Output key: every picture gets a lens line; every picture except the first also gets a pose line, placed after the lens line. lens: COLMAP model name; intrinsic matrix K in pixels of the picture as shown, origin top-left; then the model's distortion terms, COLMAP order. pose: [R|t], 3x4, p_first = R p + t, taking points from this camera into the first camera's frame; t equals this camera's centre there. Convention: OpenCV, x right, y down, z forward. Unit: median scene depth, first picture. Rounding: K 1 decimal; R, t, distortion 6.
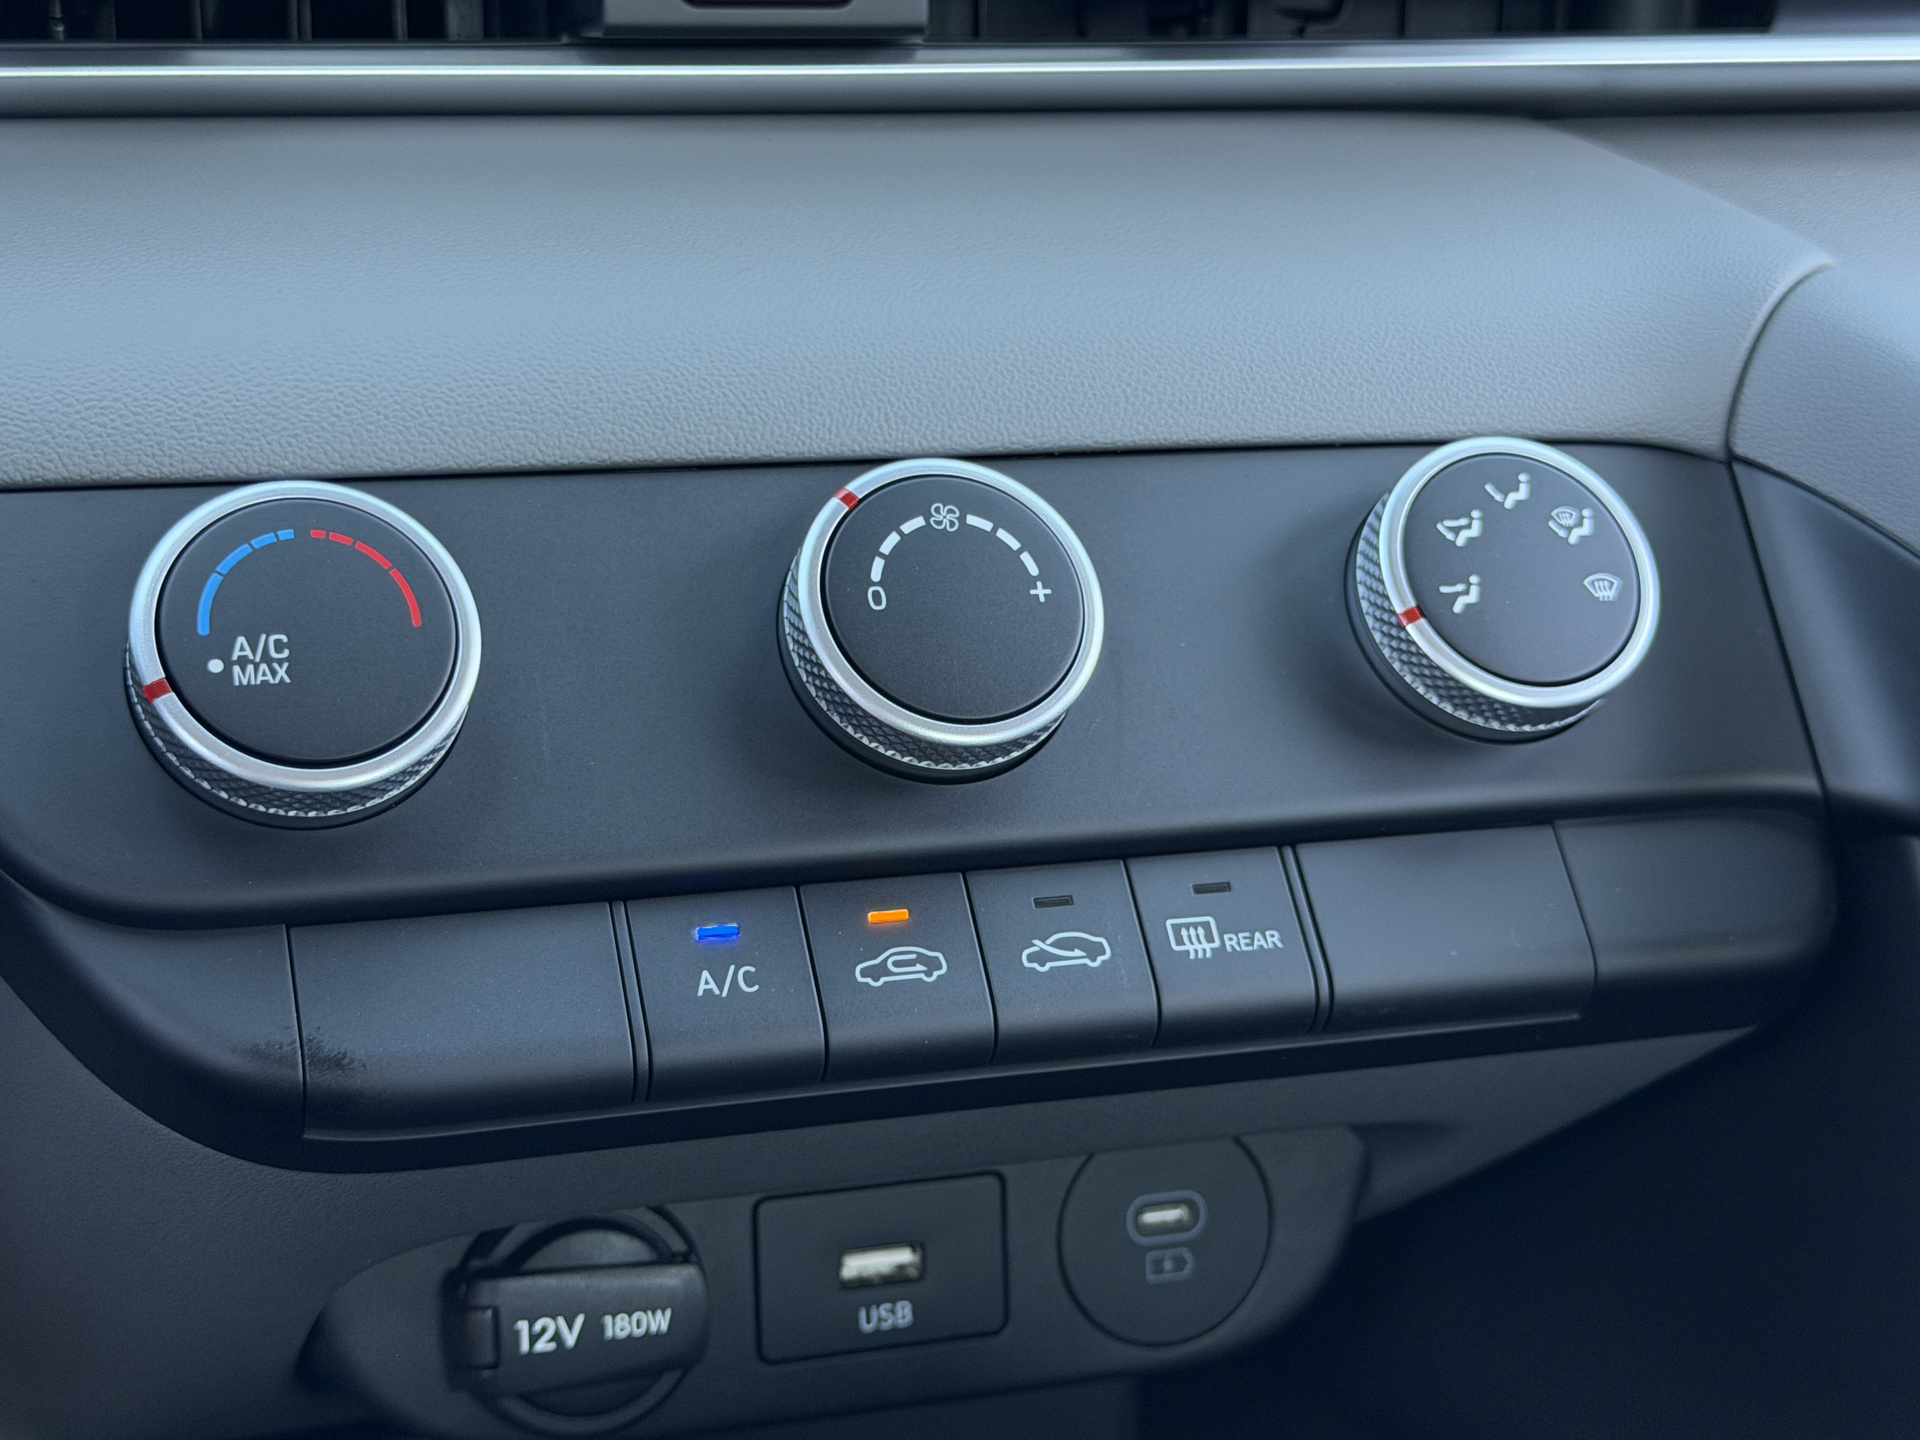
lens RADIAL K [[3072.2, 0, 958.6], [0, 3072.2, 721.7], [0, 0, 1]] dist [0.058171, 0.000000]
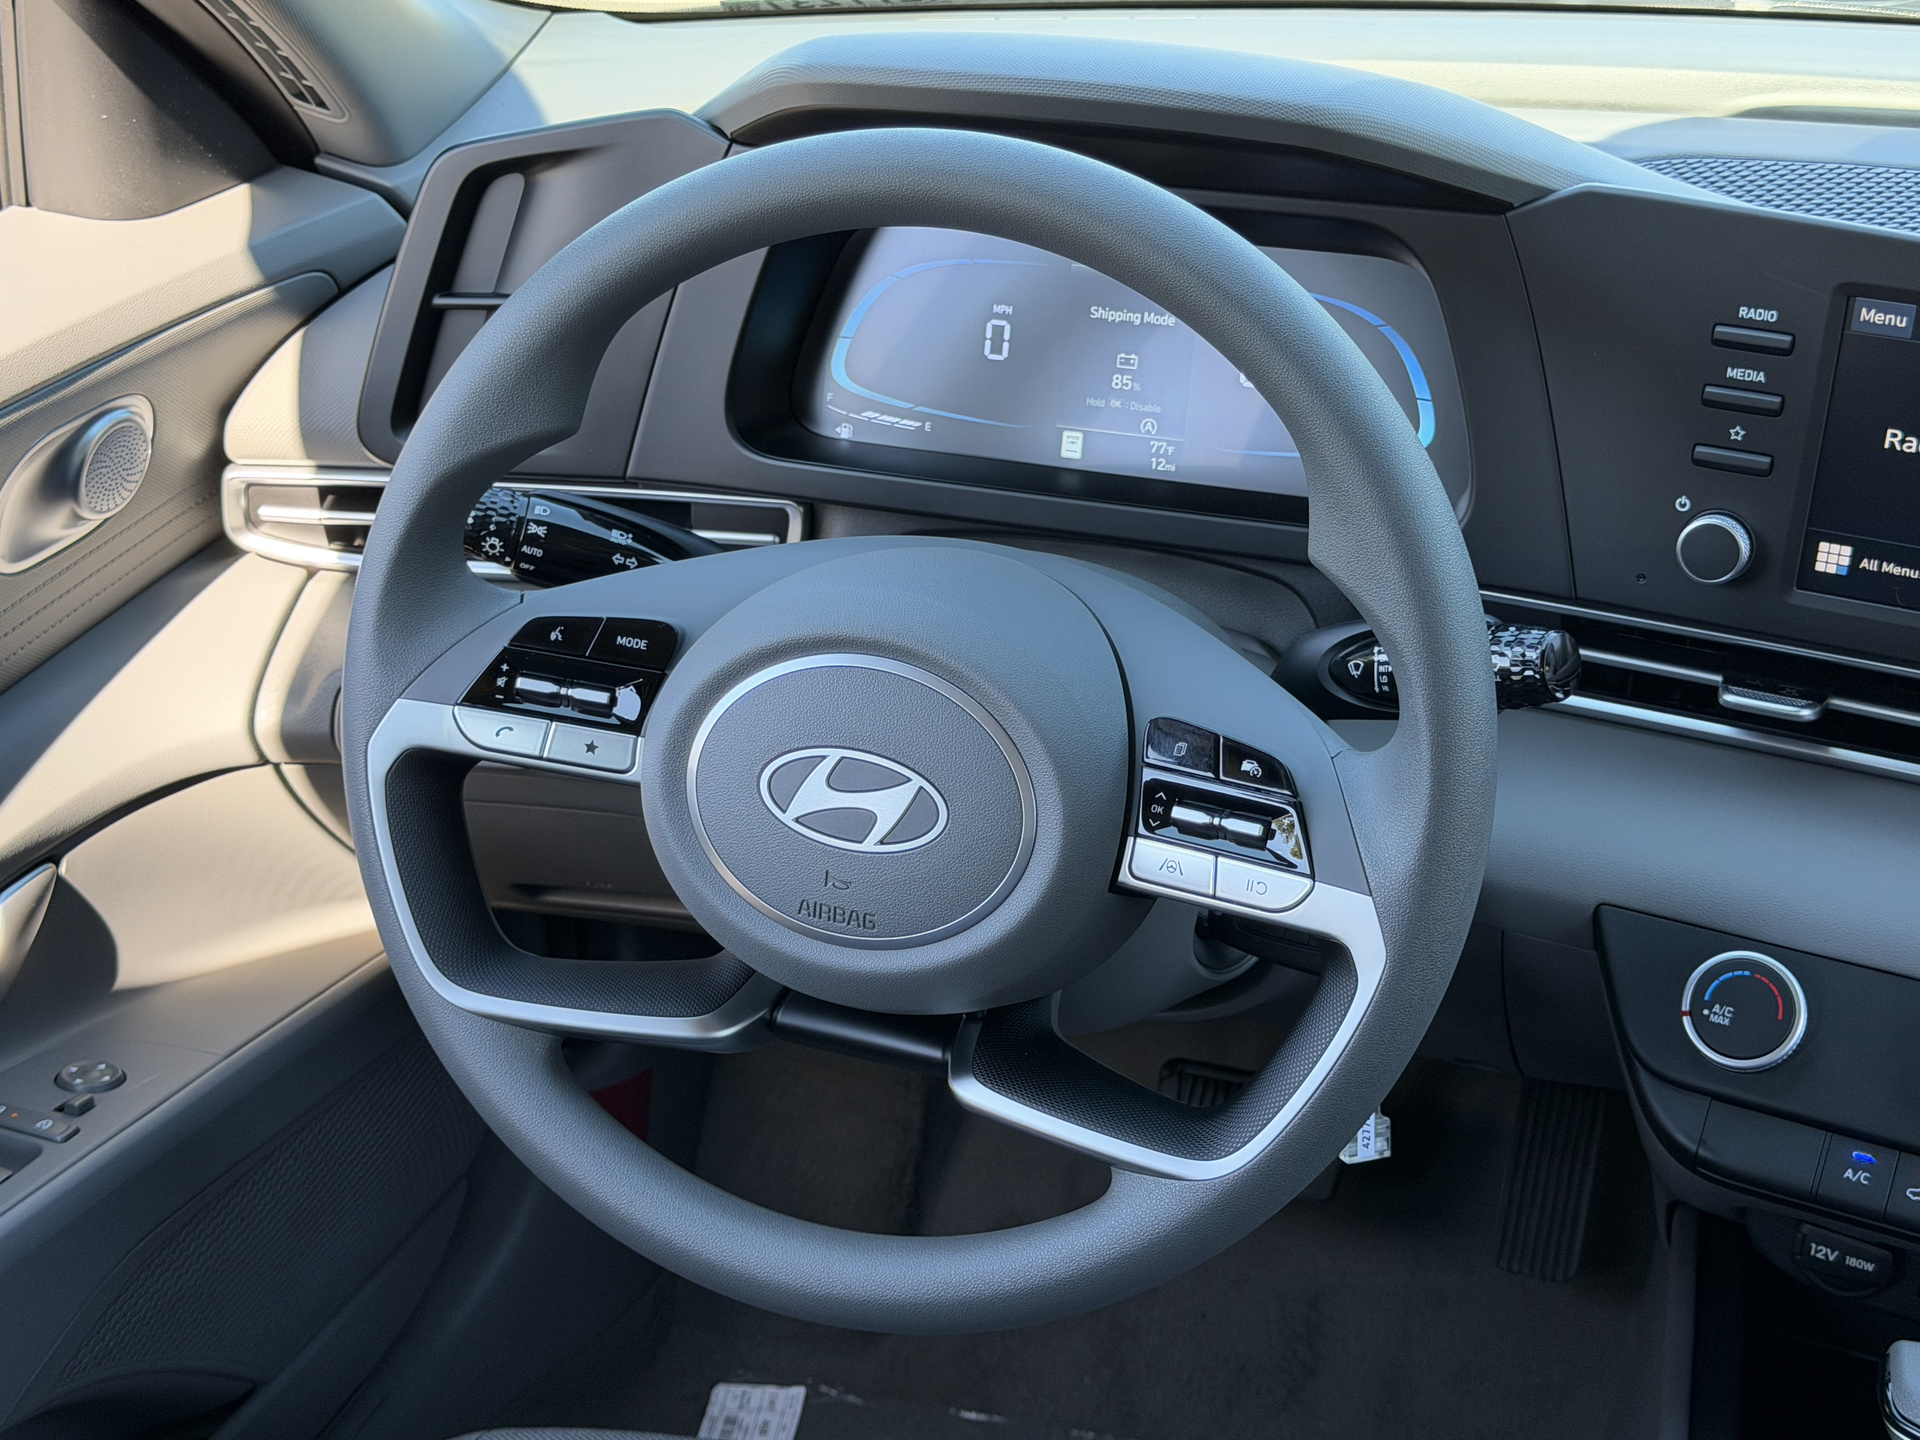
lens RADIAL K [[2822.6, 0, 965.0], [0, 2822.6, 726.6], [0, 0, 1]] dist [0.109084, 0.000000]
pose [[0.700948, 0.306125, -0.644174, 0.842831], [-0.190694, 0.950759, 0.244321, -0.729145], [0.687247, -0.048416, 0.724809, -1.311125]]
